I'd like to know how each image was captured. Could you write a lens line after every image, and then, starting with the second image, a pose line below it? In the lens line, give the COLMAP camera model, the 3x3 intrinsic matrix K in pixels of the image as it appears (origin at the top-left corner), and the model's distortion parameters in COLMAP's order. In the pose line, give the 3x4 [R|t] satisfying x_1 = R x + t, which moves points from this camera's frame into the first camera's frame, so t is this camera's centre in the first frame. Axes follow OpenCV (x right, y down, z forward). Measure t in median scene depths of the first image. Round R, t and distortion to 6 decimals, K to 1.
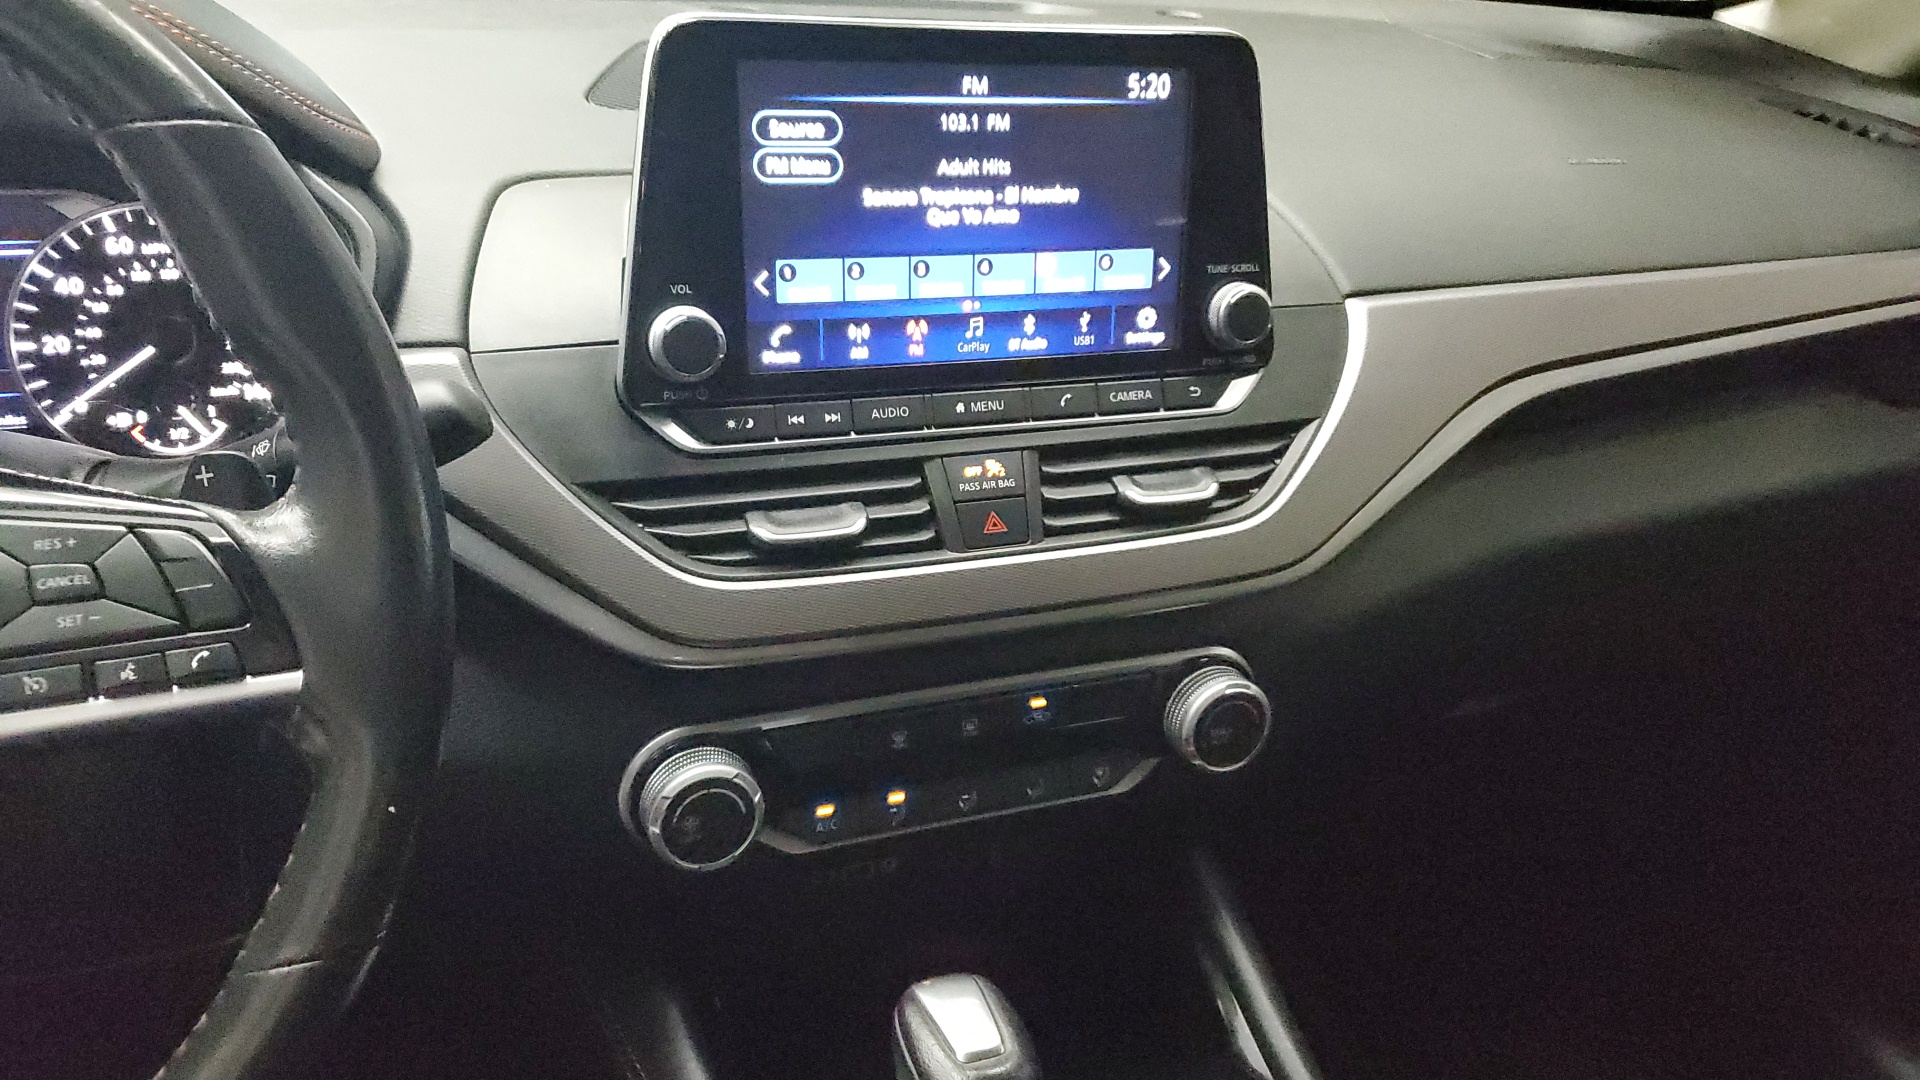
lens RADIAL K [[1560.2, 0, 957.2], [0, 1560.2, 530.2], [0, 0, 1]] dist [0.068429, -0.084724]
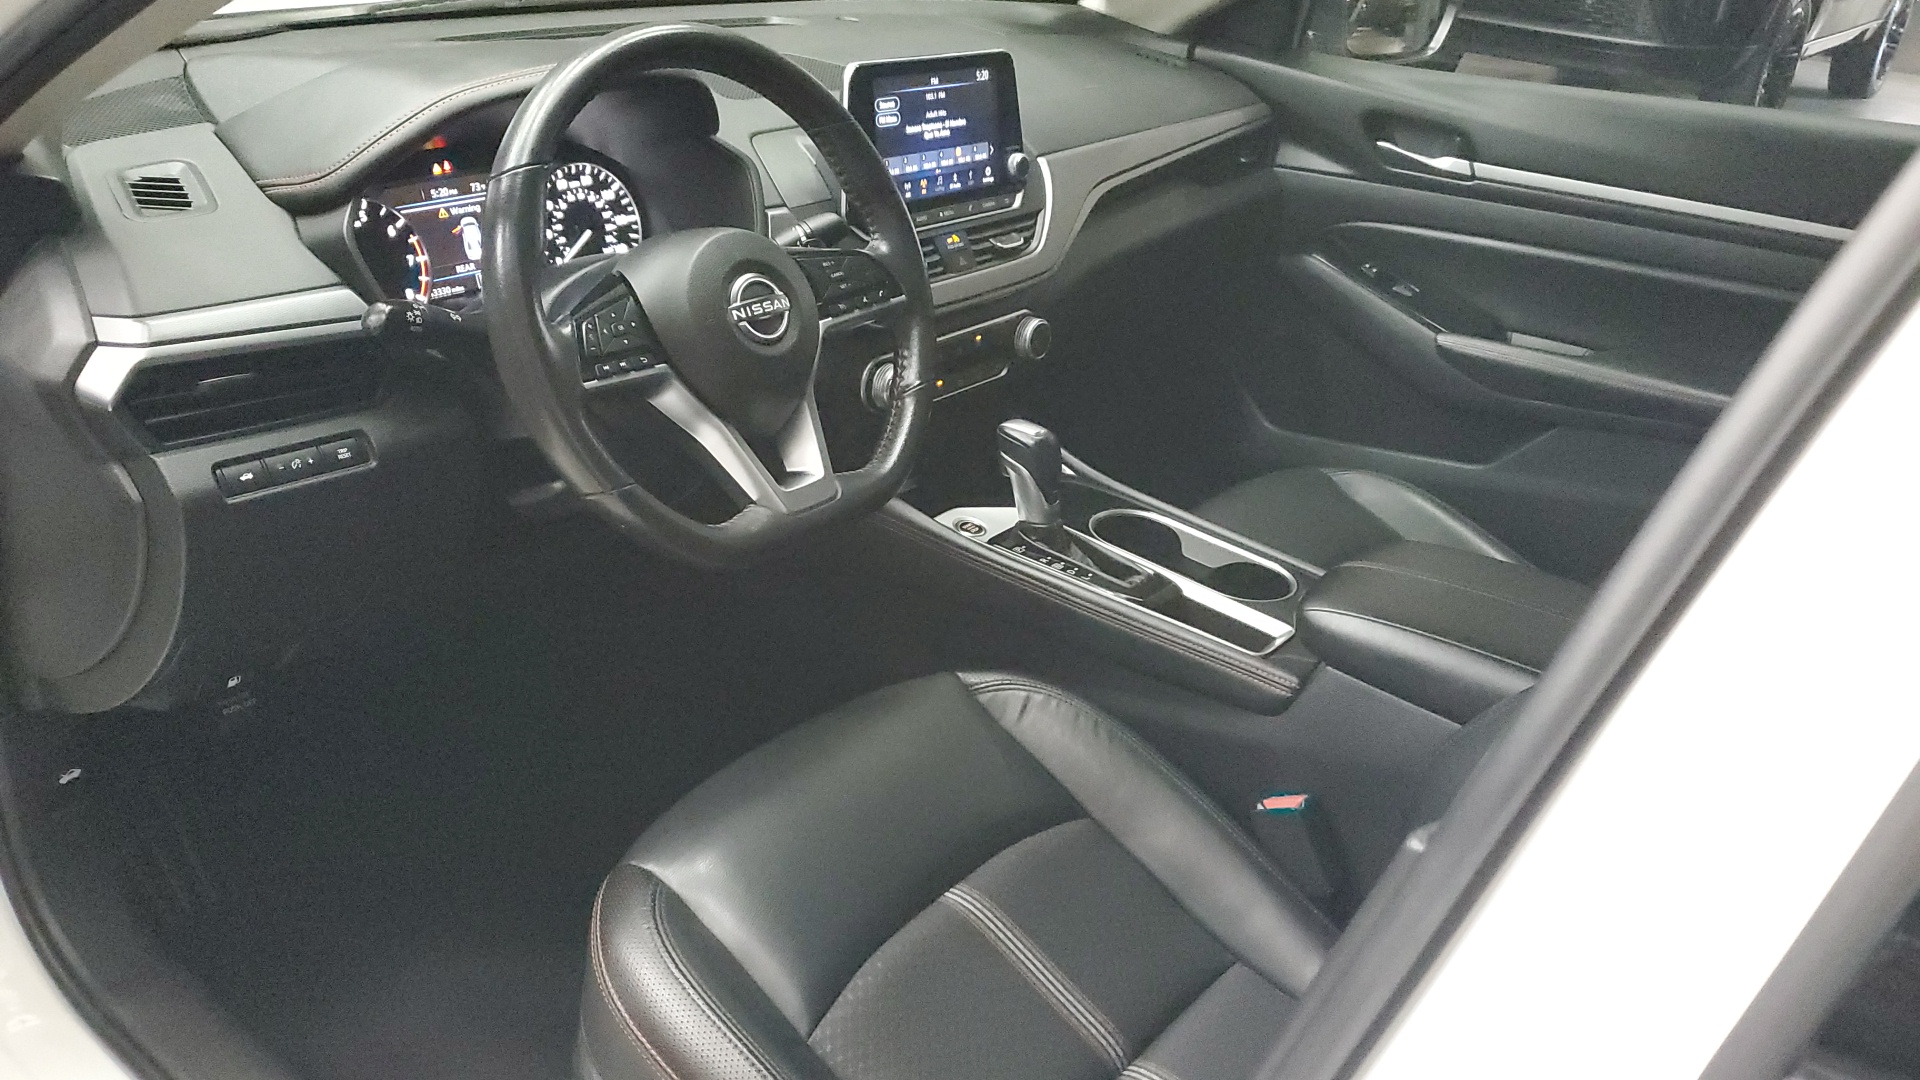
lens RADIAL K [[1560.2, 0, 1015.3], [0, 1560.2, 553.0], [0, 0, 1]] dist [0.068429, -0.084724]
pose [[0.851155, -0.215408, 0.478679, -1.207108], [0.179766, 0.976395, 0.119735, 0.168955], [-0.493172, -0.015863, 0.869787, -1.213474]]
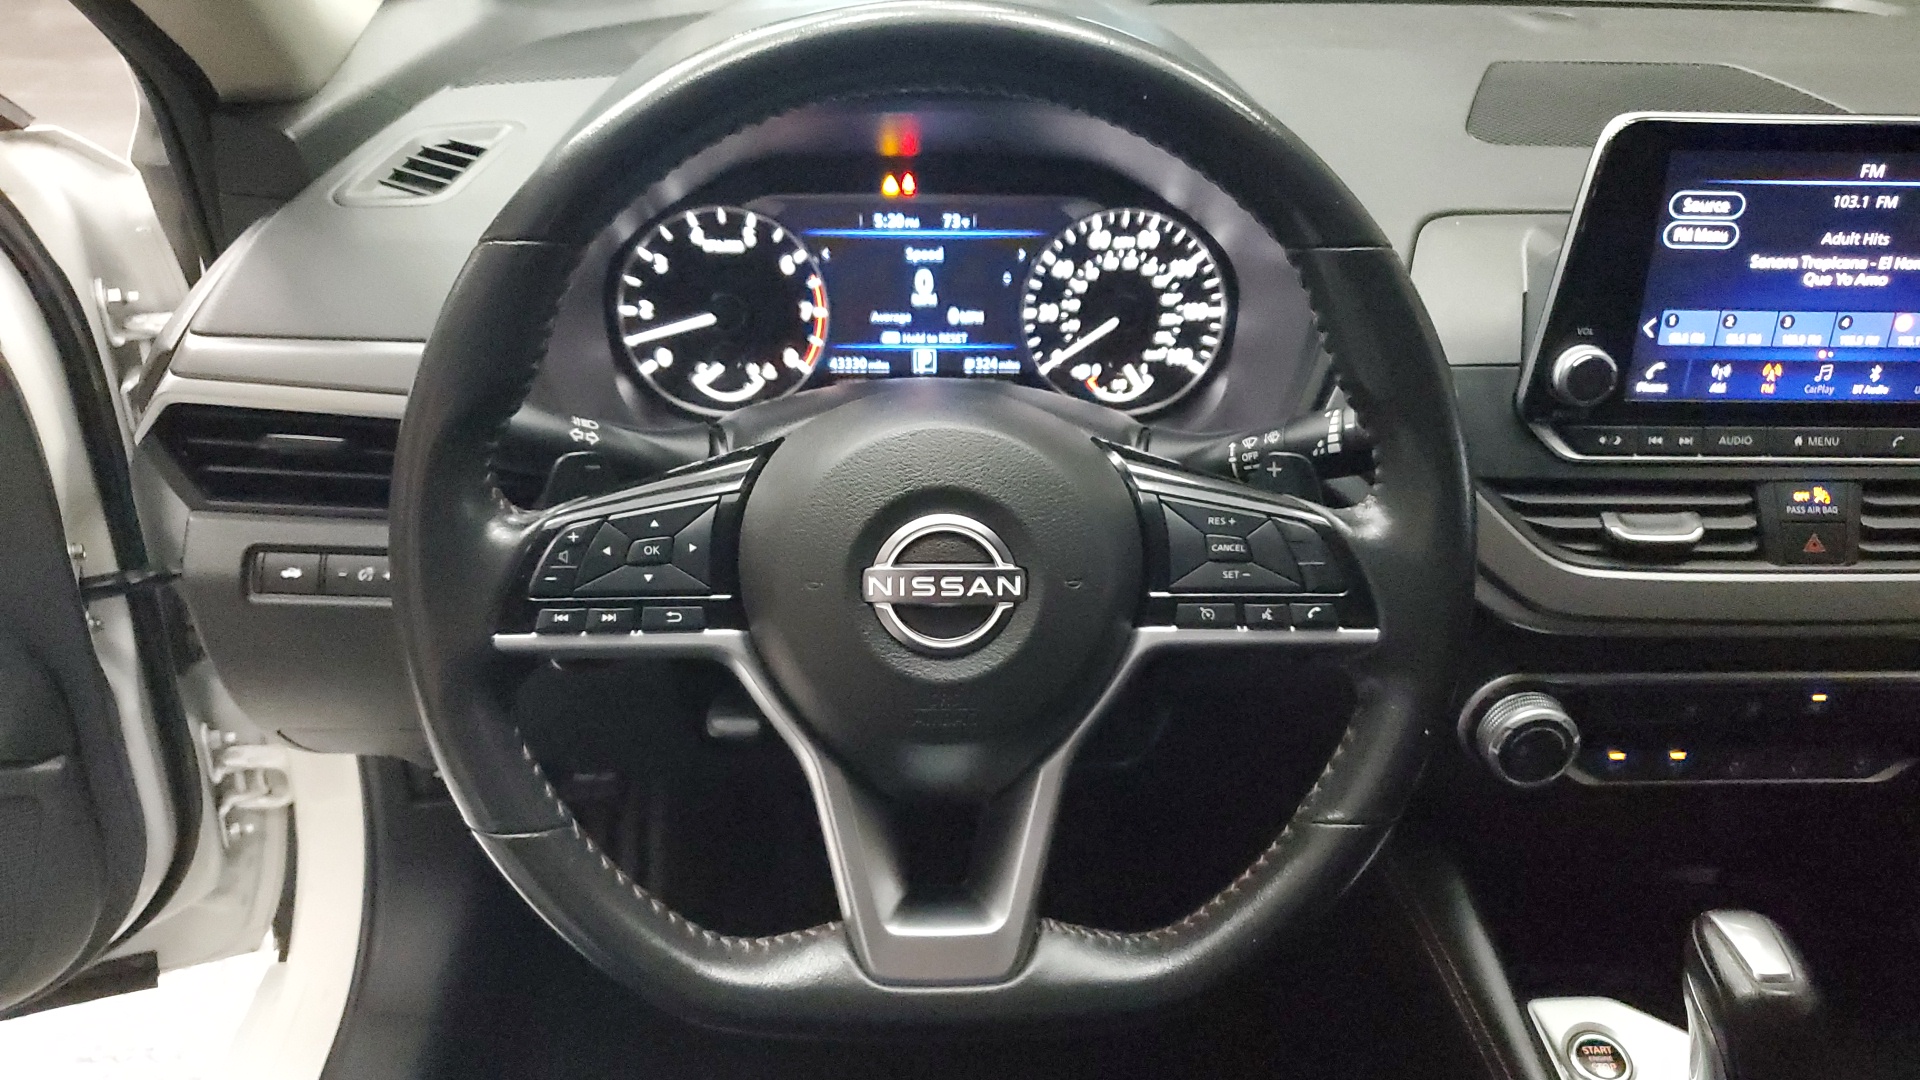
lens RADIAL K [[1560.2, 0, 969.4], [0, 1560.2, 544.4], [0, 0, 1]] dist [0.068429, -0.084724]
pose [[0.949325, 0.137167, -0.282786, -0.246597], [-0.106771, 0.986978, 0.120306, -0.079921], [0.295606, -0.084016, 0.951608, -0.316046]]
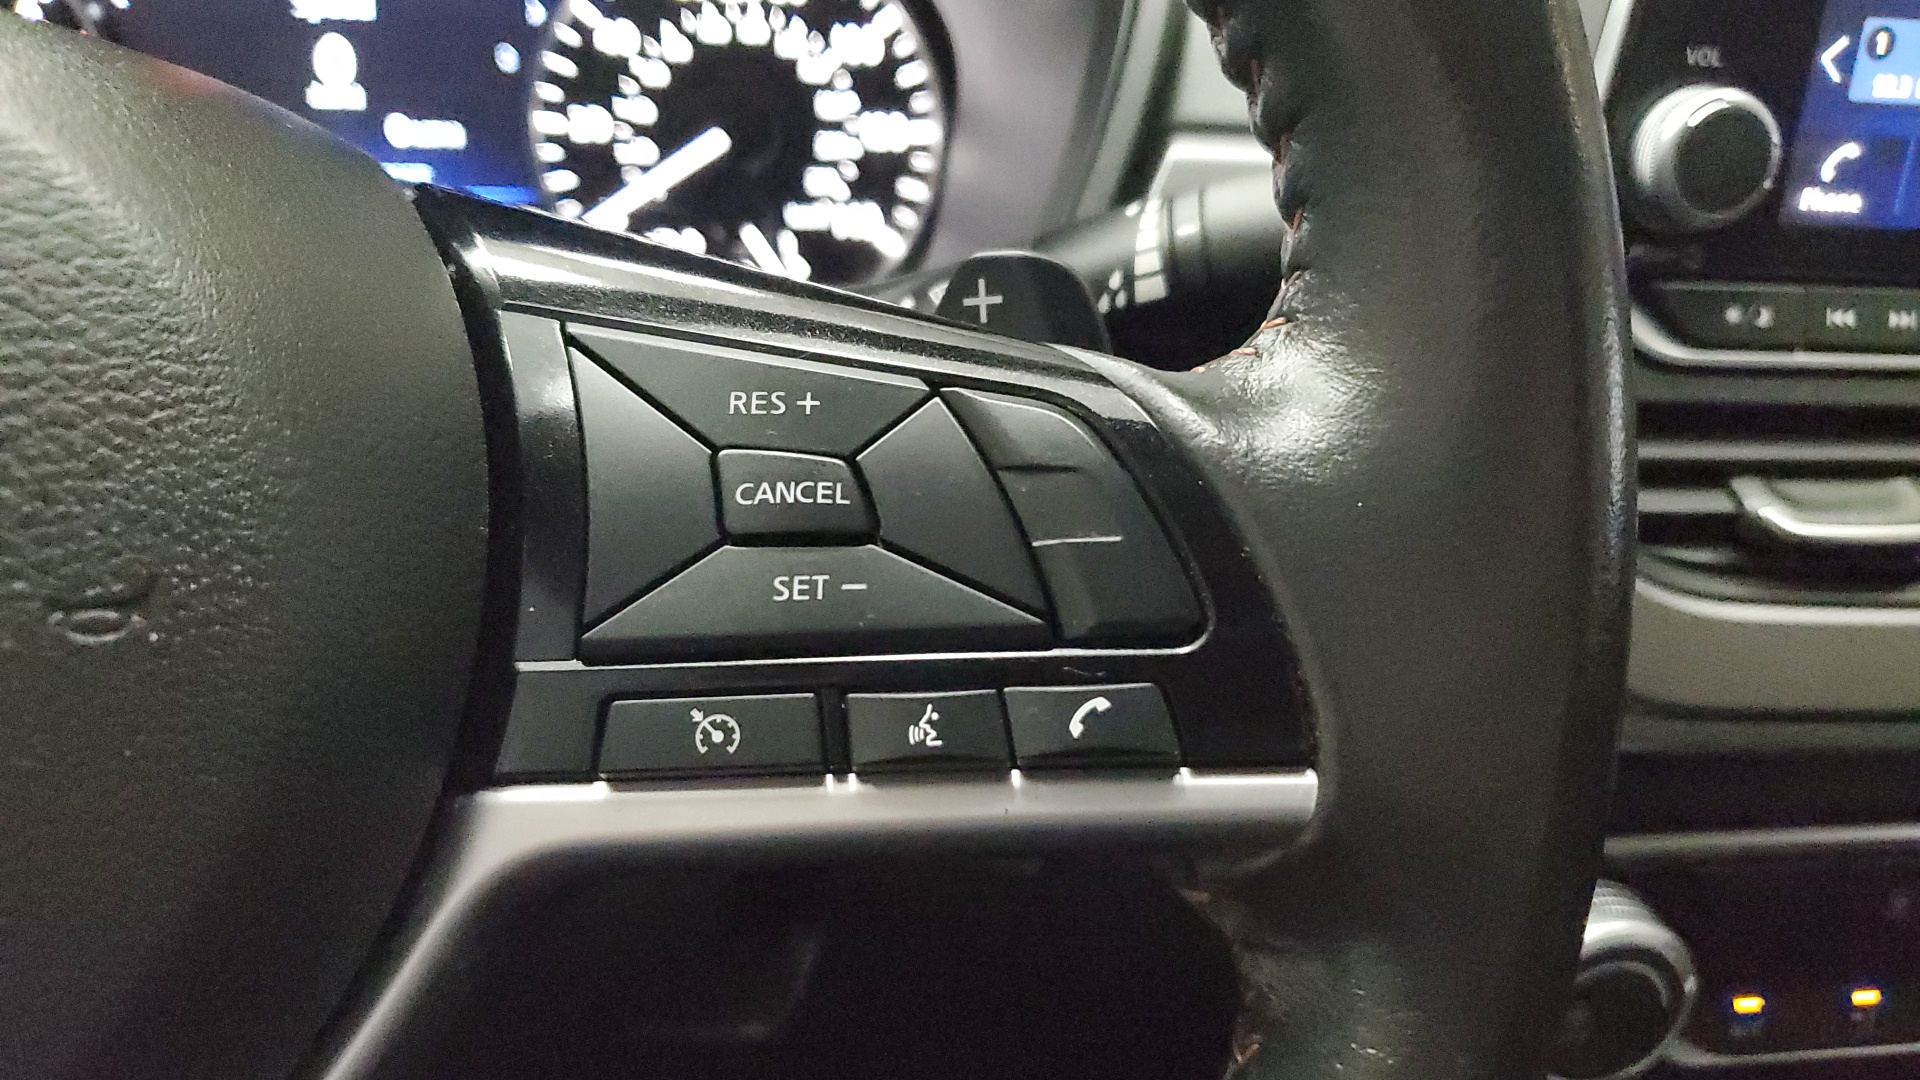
lens RADIAL K [[1560.2, 0, 974.3], [0, 1560.2, 560.3], [0, 0, 1]] dist [0.068429, -0.084724]
pose [[0.977432, 0.112796, -0.178618, -0.286409], [-0.104424, 0.992976, 0.055628, 0.014194], [0.183638, -0.035720, 0.982345, 0.388219]]
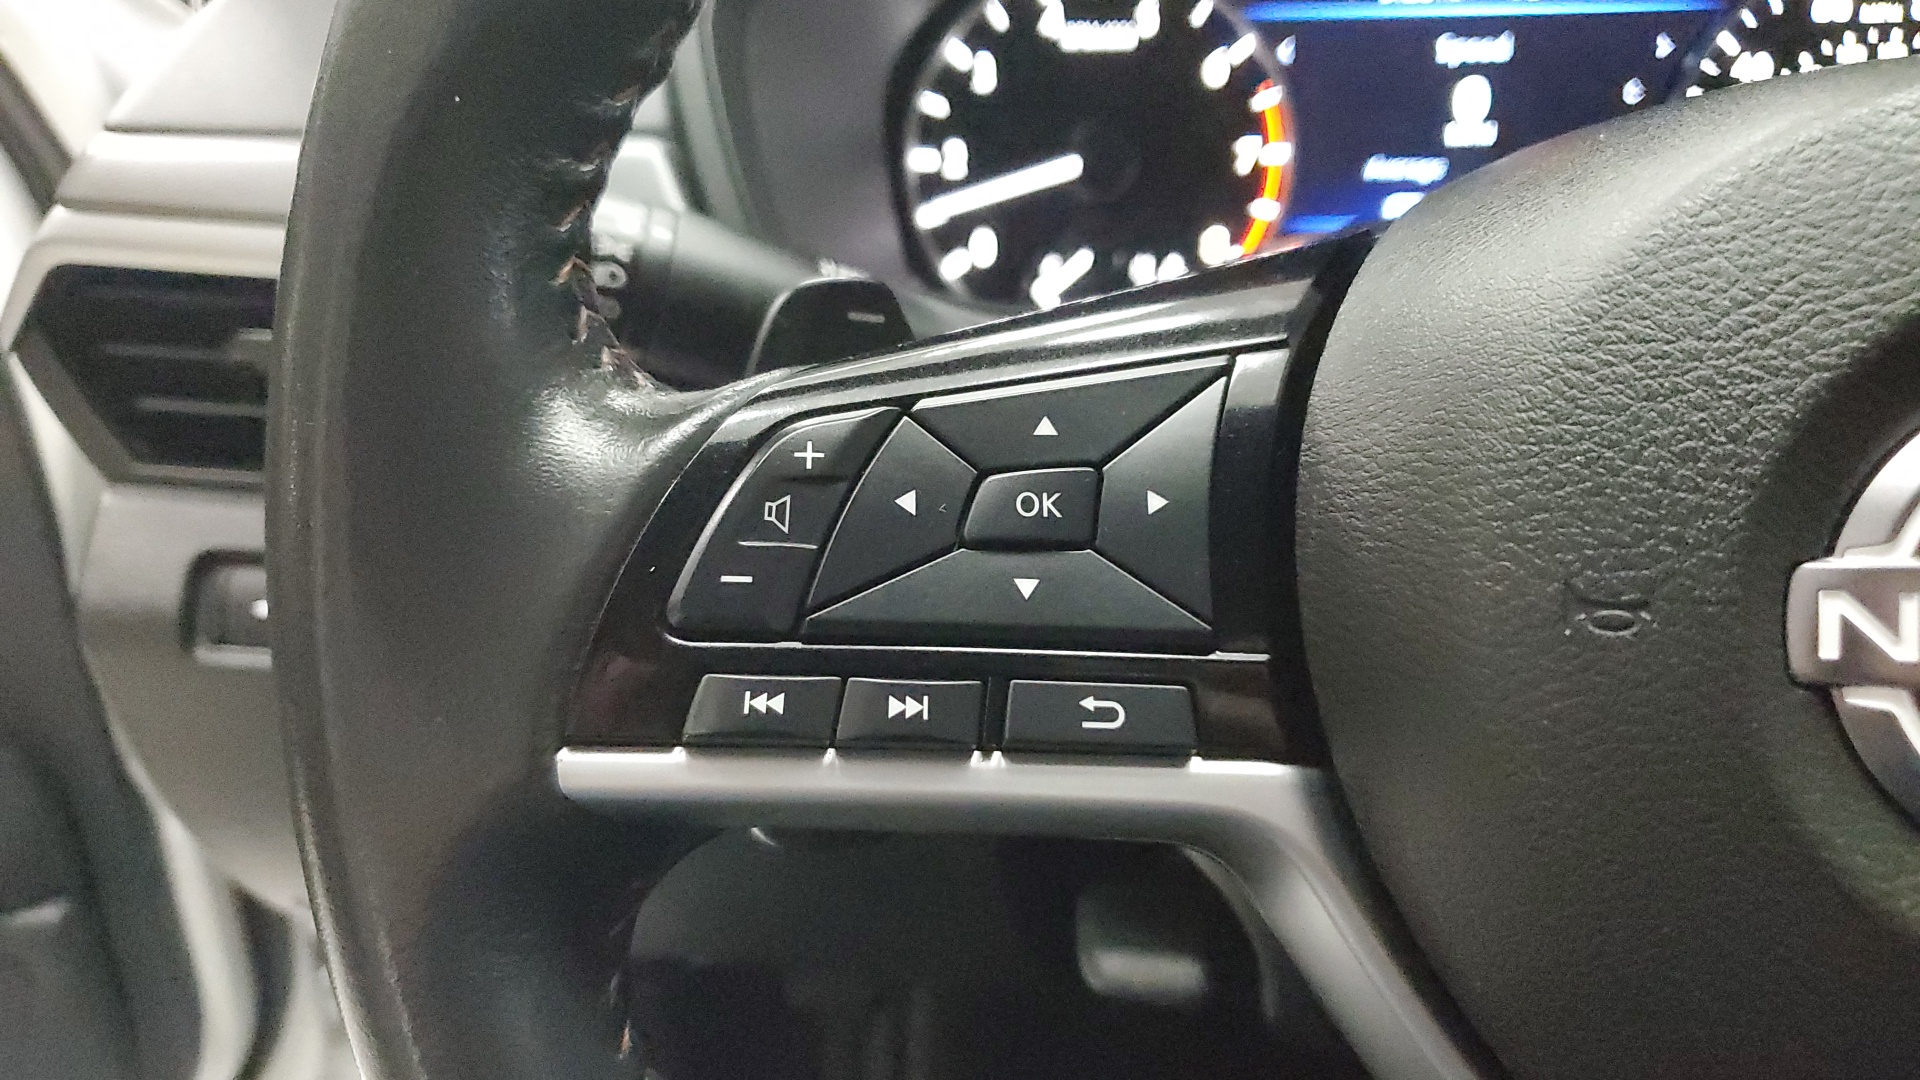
lens RADIAL K [[1560.2, 0, 978.2], [0, 1560.2, 549.7], [0, 0, 1]] dist [0.068429, -0.084724]
pose [[0.893701, 0.135426, -0.427735, -0.574745], [-0.115442, 0.990668, 0.072456, 0.045759], [0.433556, -0.015375, 0.900995, 0.246653]]
